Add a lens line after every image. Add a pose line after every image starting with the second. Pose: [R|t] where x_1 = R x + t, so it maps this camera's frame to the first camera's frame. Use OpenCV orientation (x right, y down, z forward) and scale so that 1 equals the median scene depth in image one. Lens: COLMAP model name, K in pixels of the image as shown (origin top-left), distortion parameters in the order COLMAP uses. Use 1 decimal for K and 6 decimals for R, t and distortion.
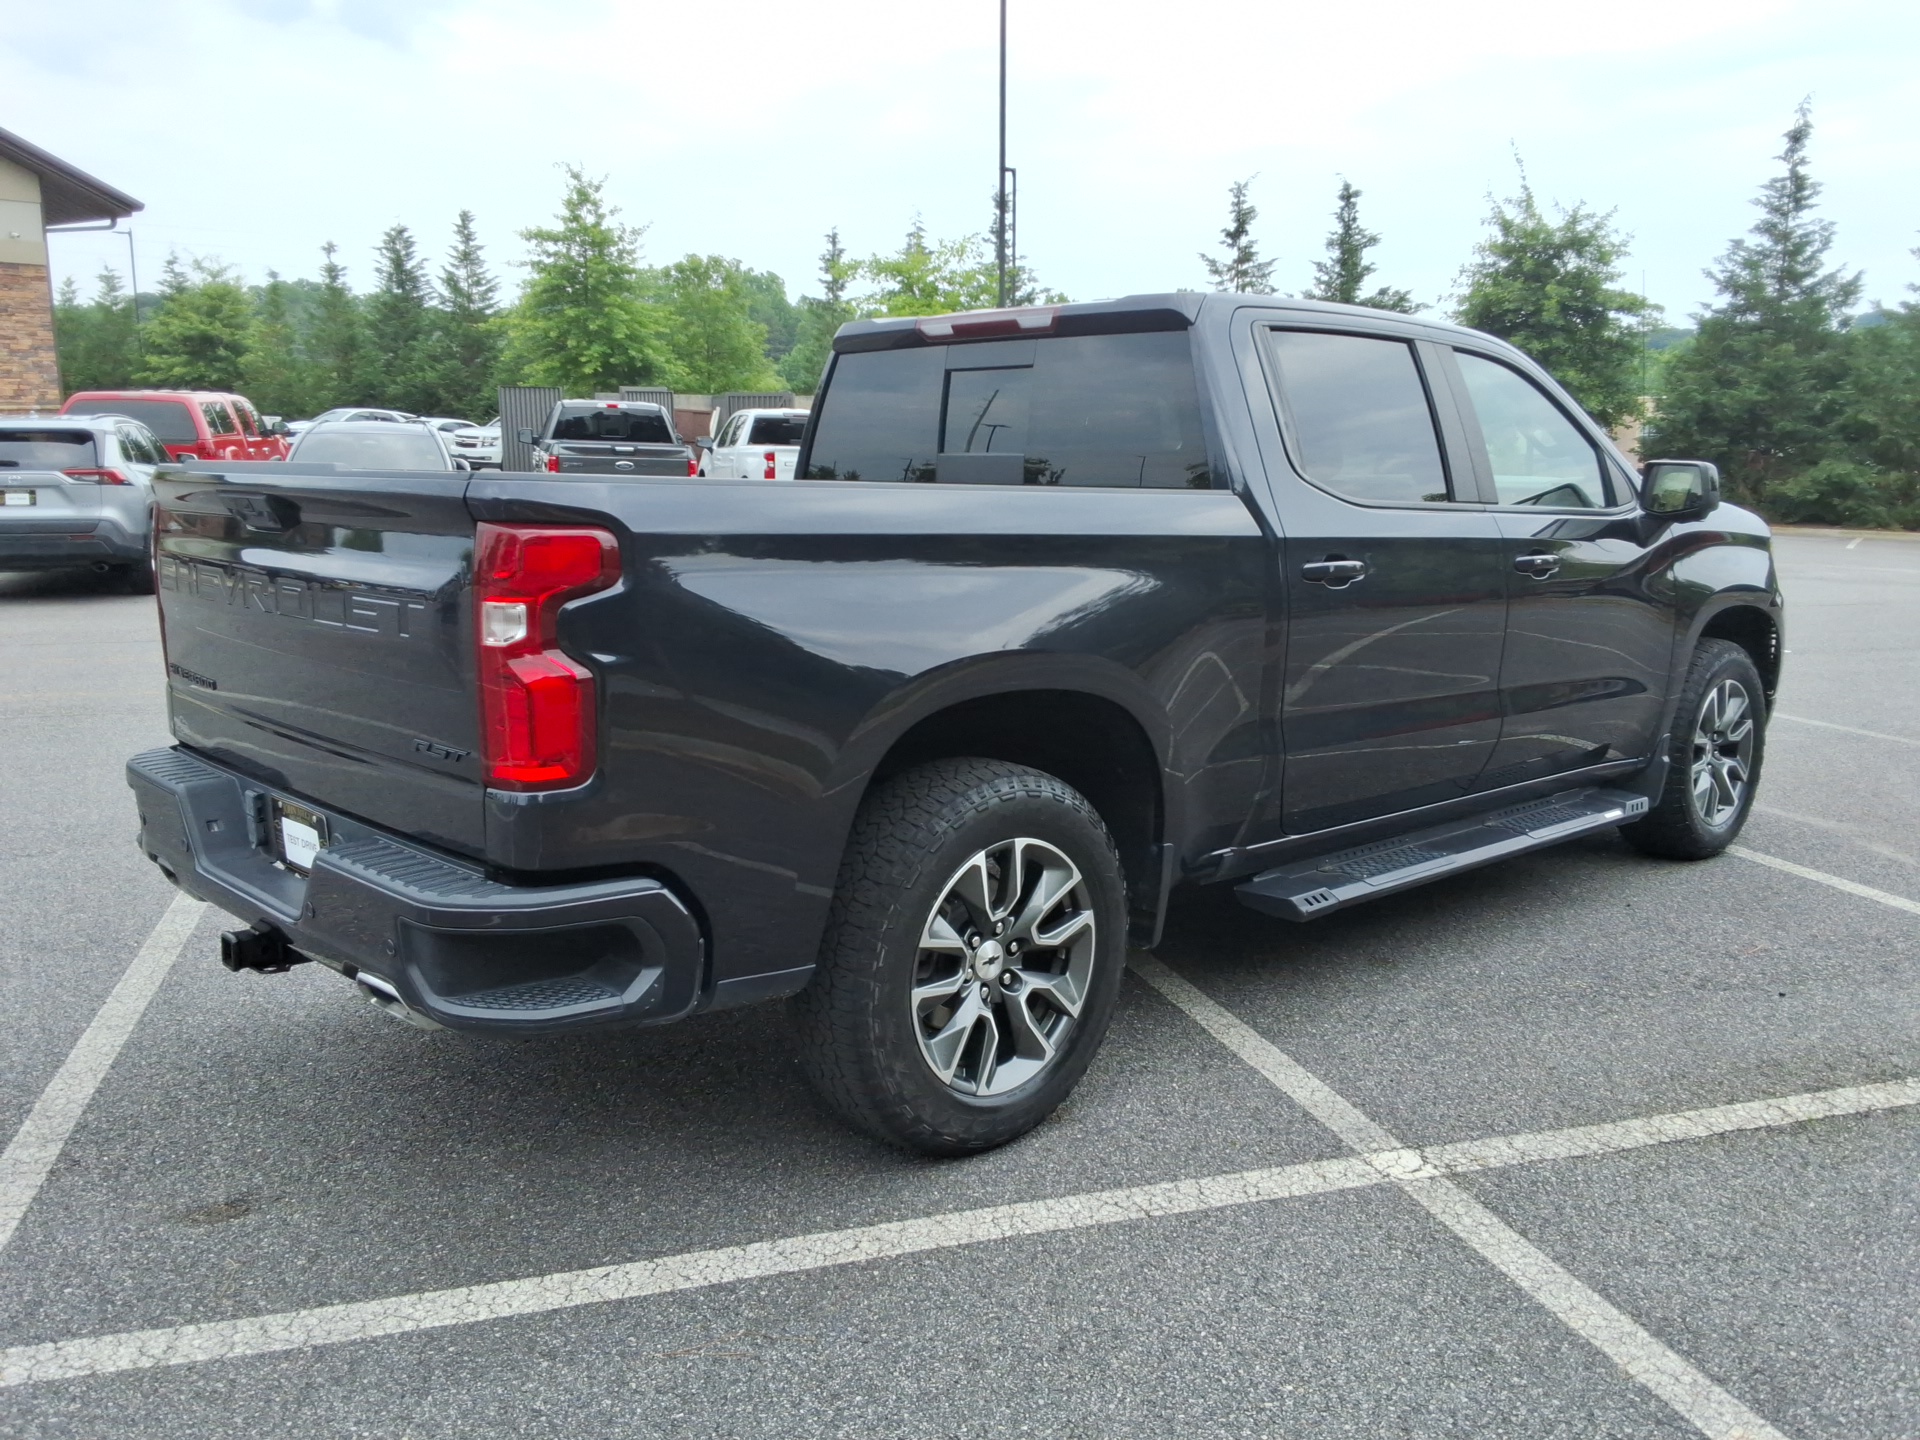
lens RADIAL K [[1559.1, 0, 969.6], [0, 1559.1, 716.2], [0, 0, 1]] dist [0.107527, -0.162557]
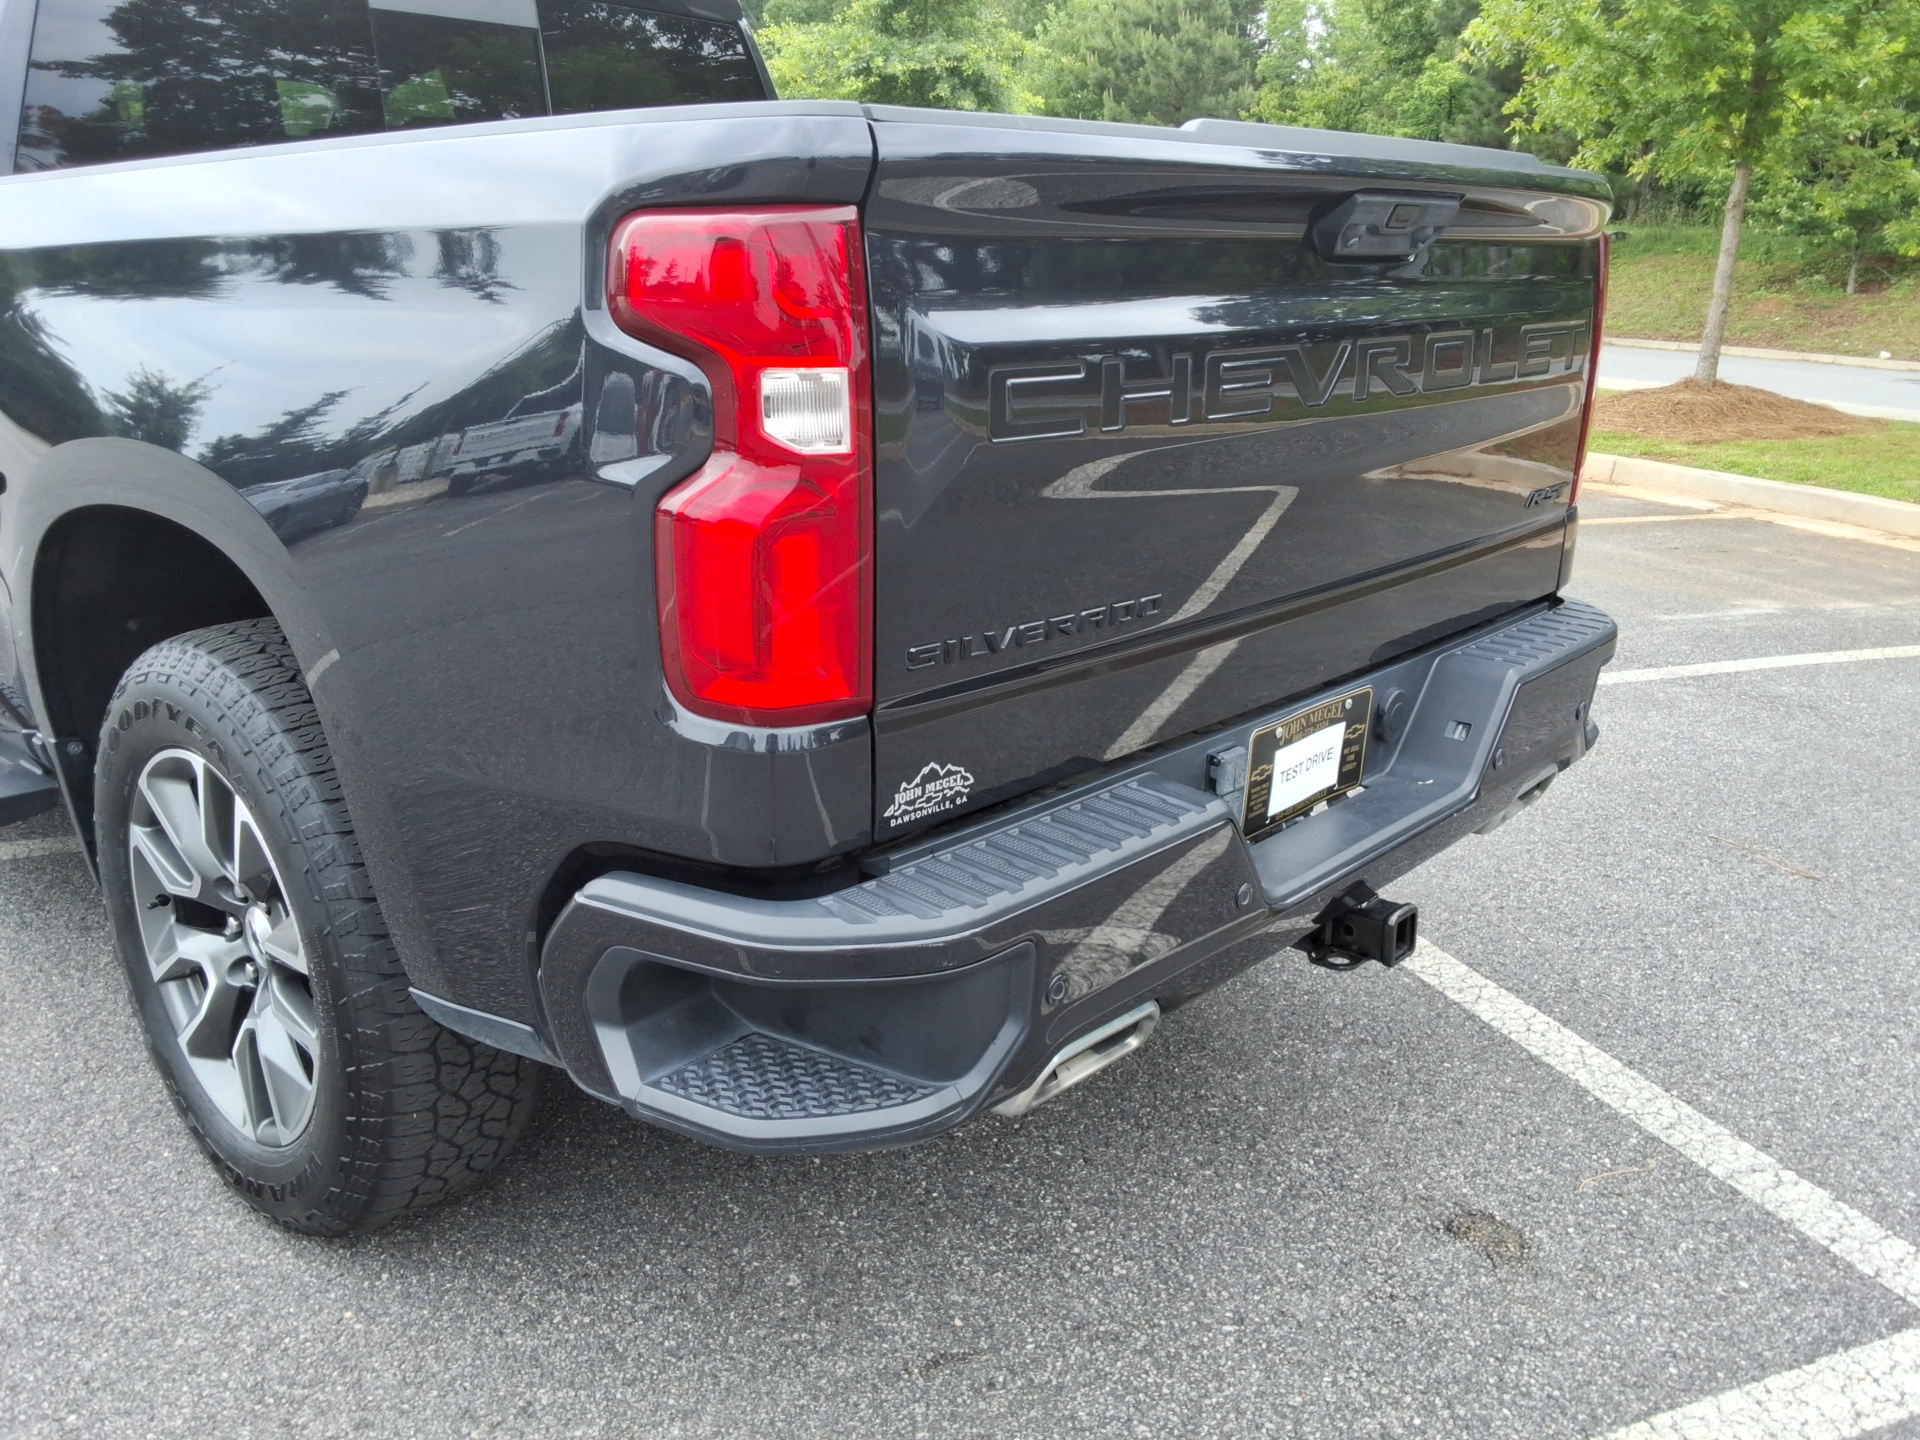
lens RADIAL K [[1559.1, 0, 969.6], [0, 1559.1, 716.2], [0, 0, 1]] dist [0.107527, -0.162557]
pose [[-0.093325, -0.290760, 0.952234, -0.119942], [0.148693, 0.941612, 0.302089, -0.018118], [-0.984470, 0.169783, -0.044642, 0.137640]]
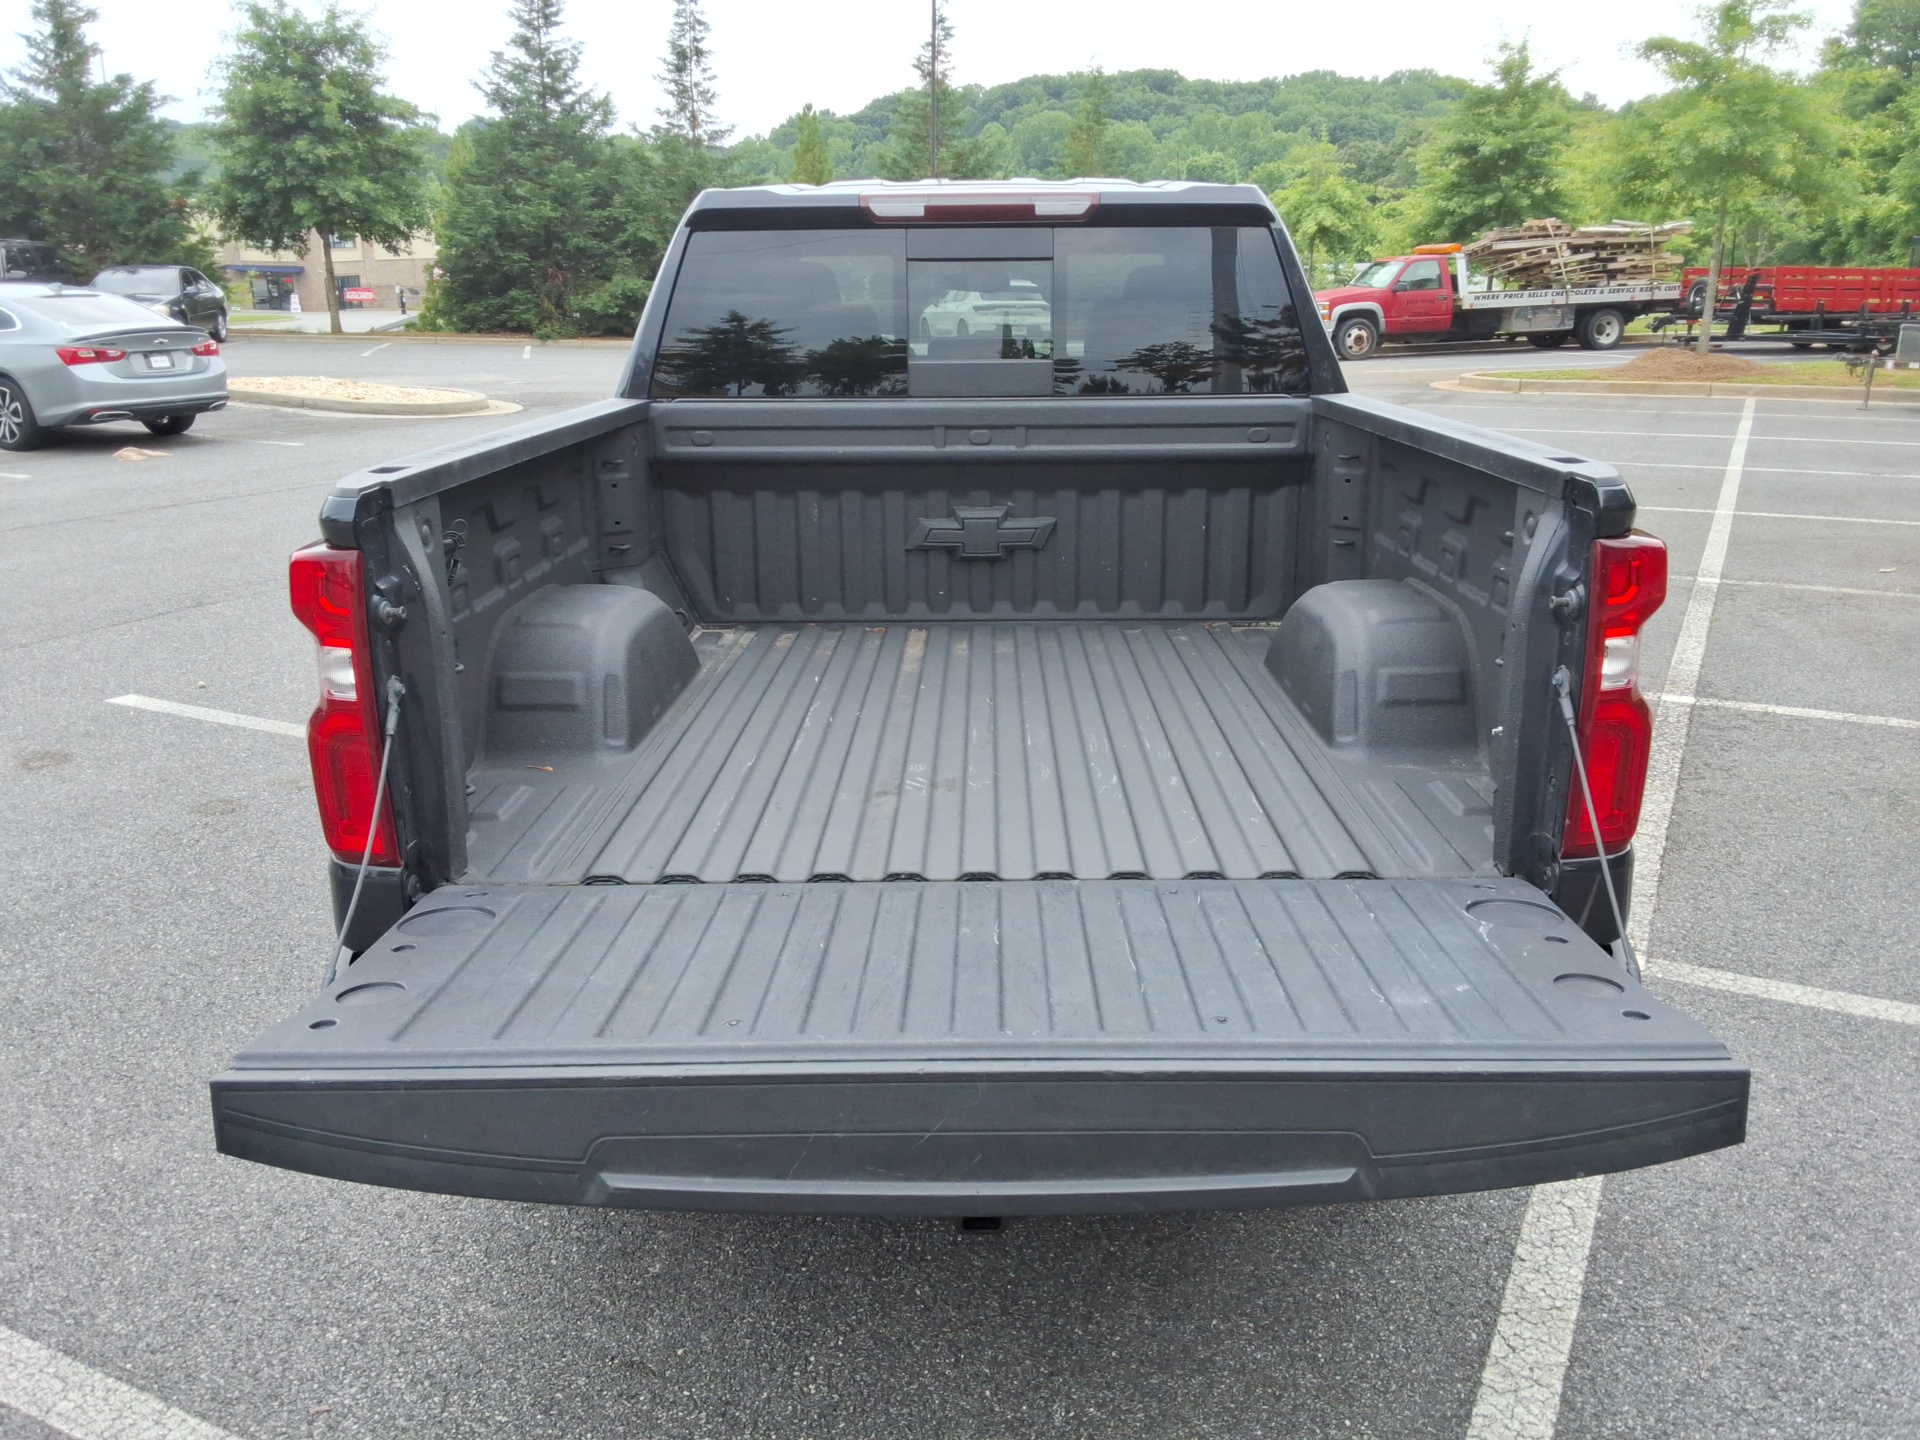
lens RADIAL K [[1559.1, 0, 969.6], [0, 1559.1, 716.2], [0, 0, 1]] dist [0.107527, -0.162557]
pose [[0.688008, -0.214444, 0.693296, -0.103096], [0.130869, 0.976344, 0.172123, -0.020121], [-0.713806, -0.027690, 0.699796, 0.062296]]
